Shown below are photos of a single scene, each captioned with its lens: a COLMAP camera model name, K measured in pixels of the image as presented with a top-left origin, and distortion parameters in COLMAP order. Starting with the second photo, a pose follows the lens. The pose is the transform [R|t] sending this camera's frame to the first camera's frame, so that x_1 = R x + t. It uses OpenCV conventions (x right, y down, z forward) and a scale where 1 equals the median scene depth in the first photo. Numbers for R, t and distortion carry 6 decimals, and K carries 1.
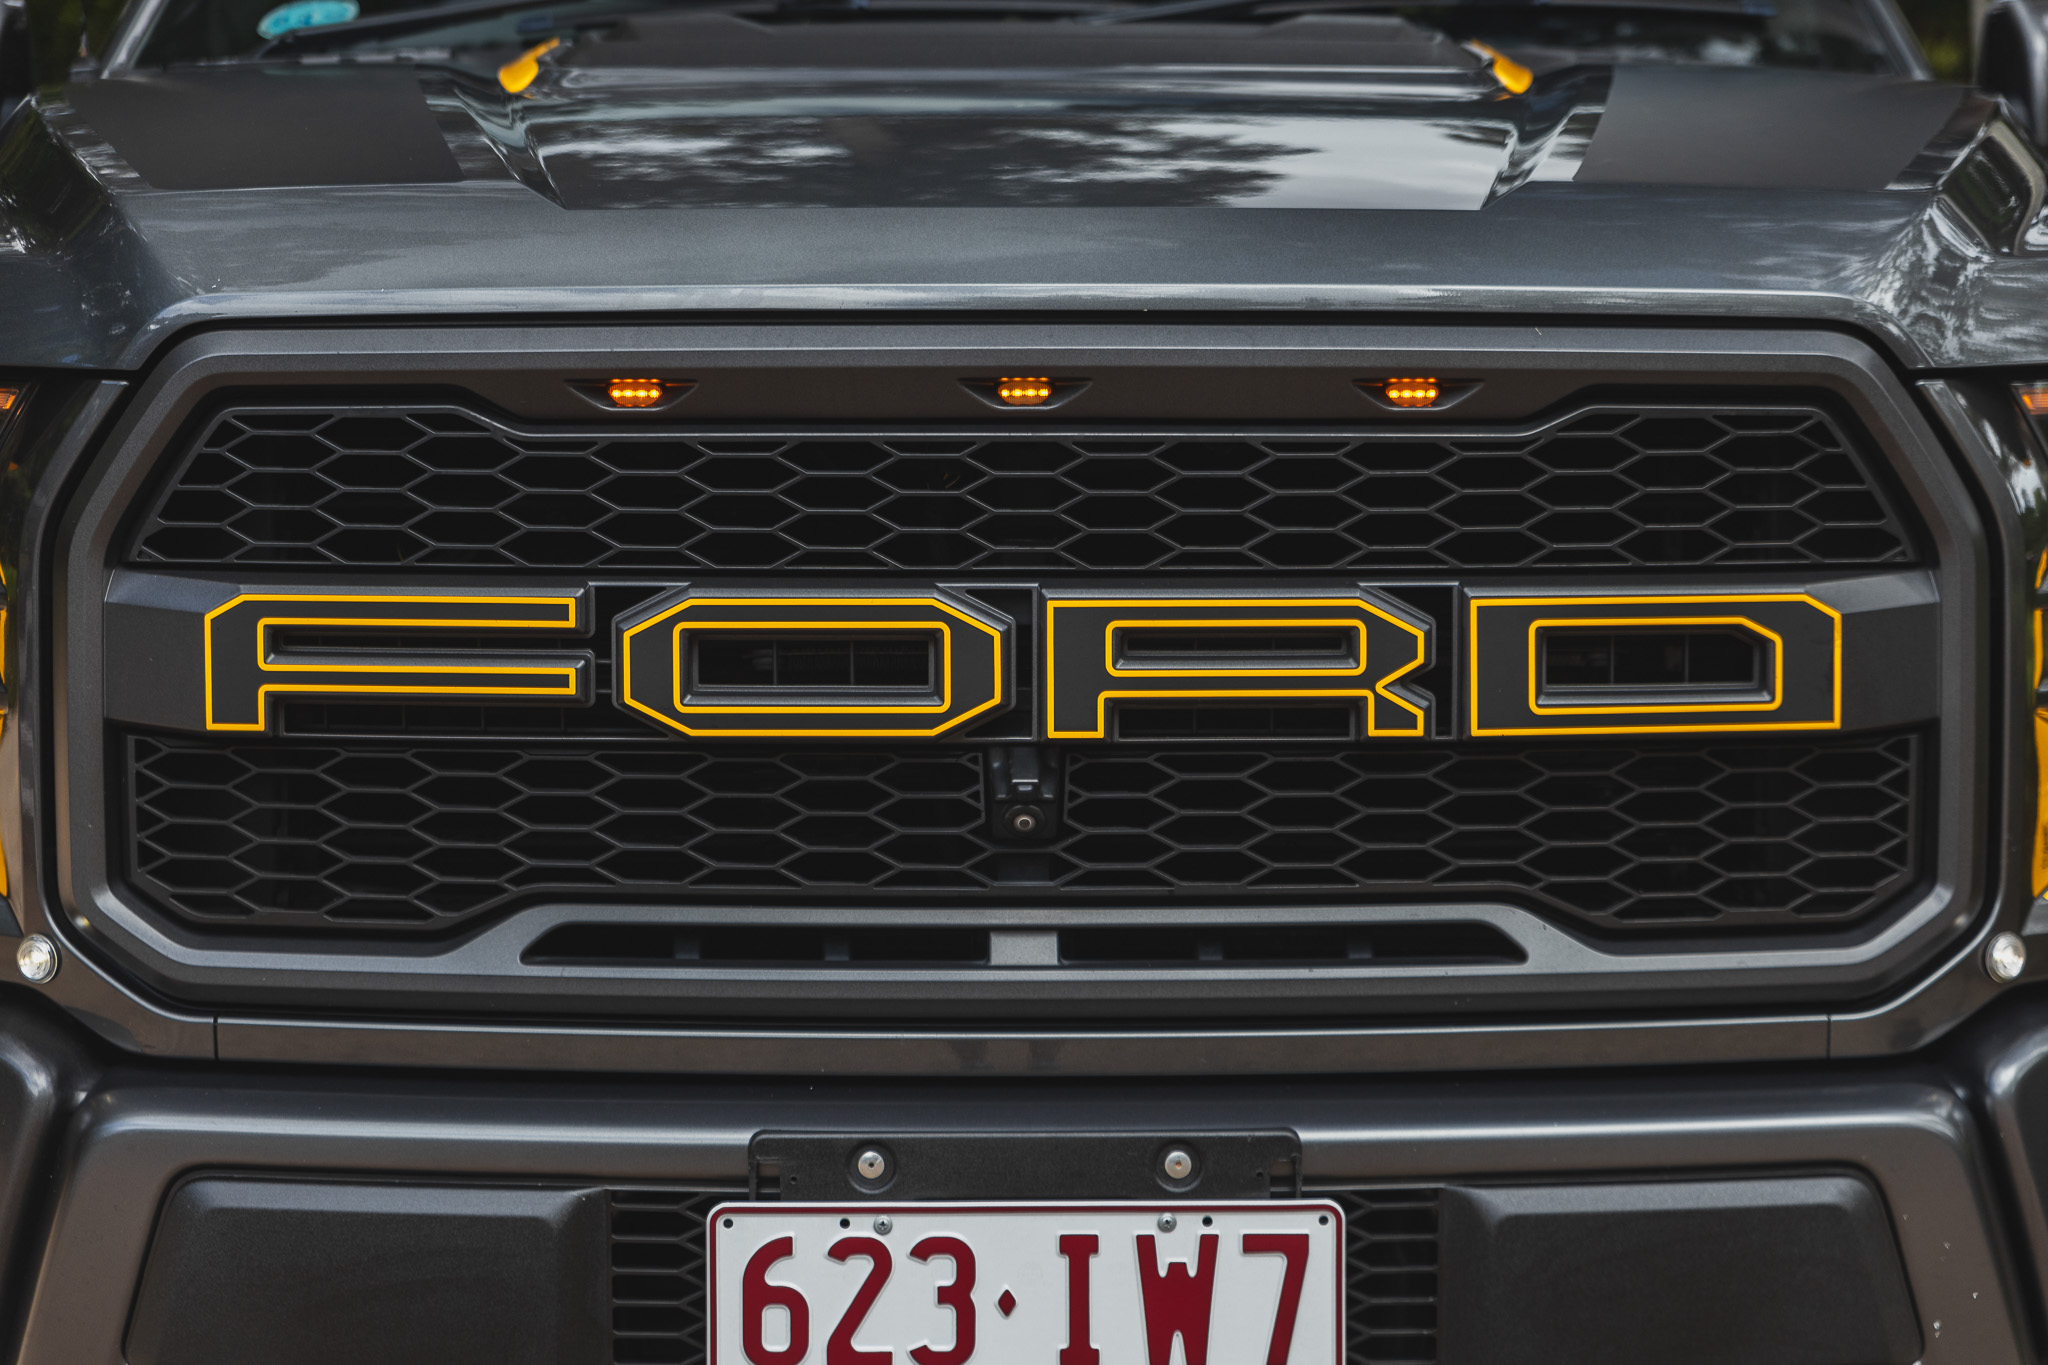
lens RADIAL K [[3921.1, 0, 1031.4], [0, 3921.1, 684.6], [0, 0, 1]] dist [-0.034903, 0.000000]
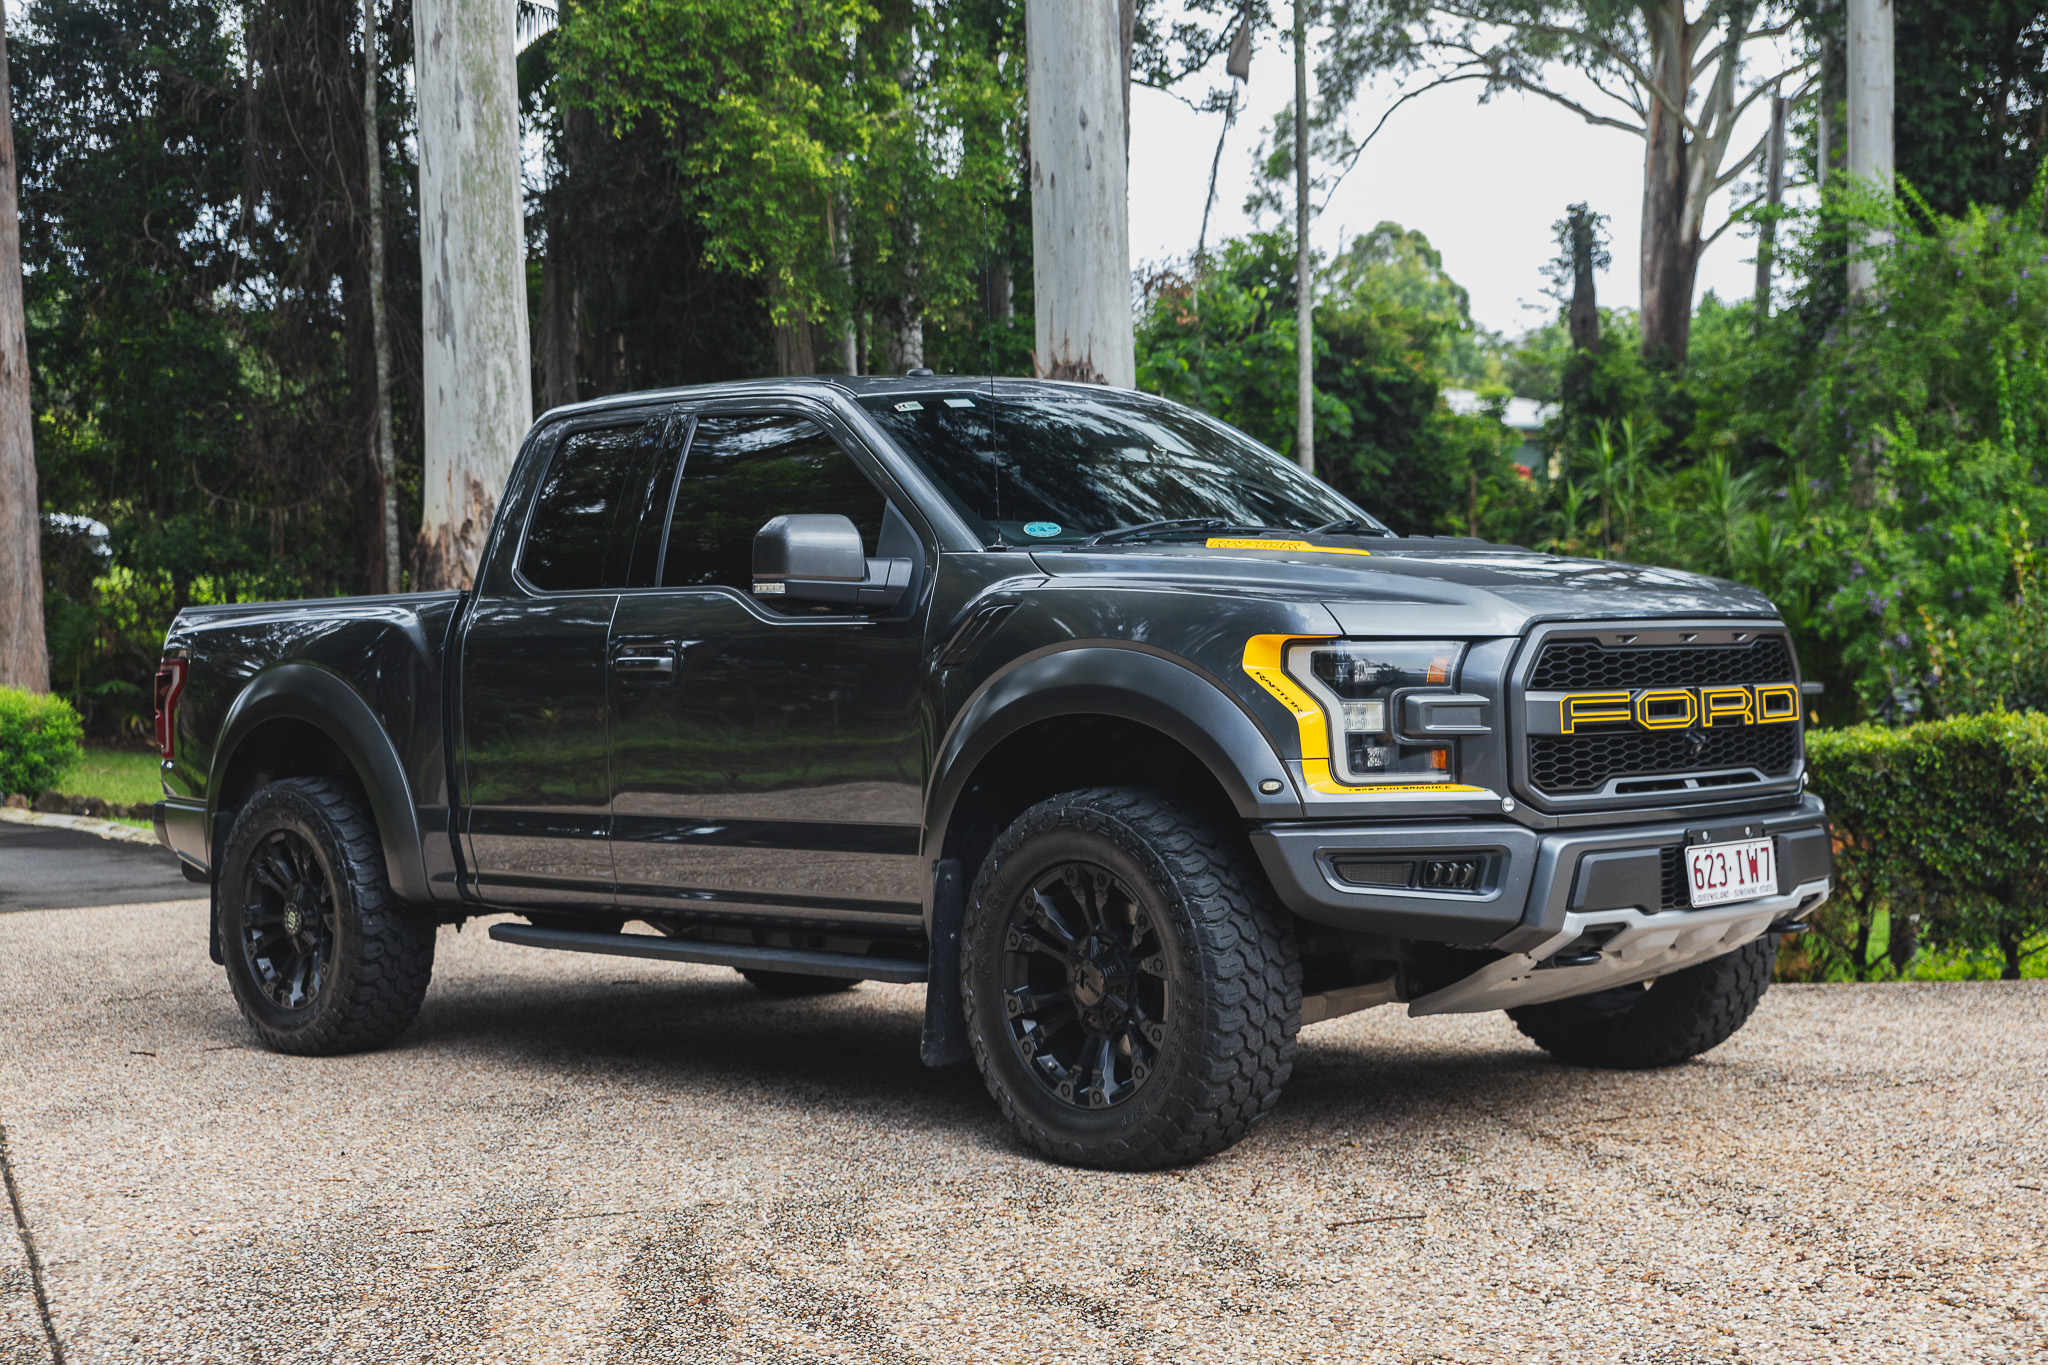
lens RADIAL K [[2952.6, 0, 1020.8], [0, 2952.6, 691.2], [0, 0, 1]] dist [-0.113036, 0.000000]
pose [[0.715798, -0.021122, 0.697988, -2.463105], [0.096929, 0.992872, -0.069356, 0.113103], [-0.691548, 0.117300, 0.712743, -0.590153]]
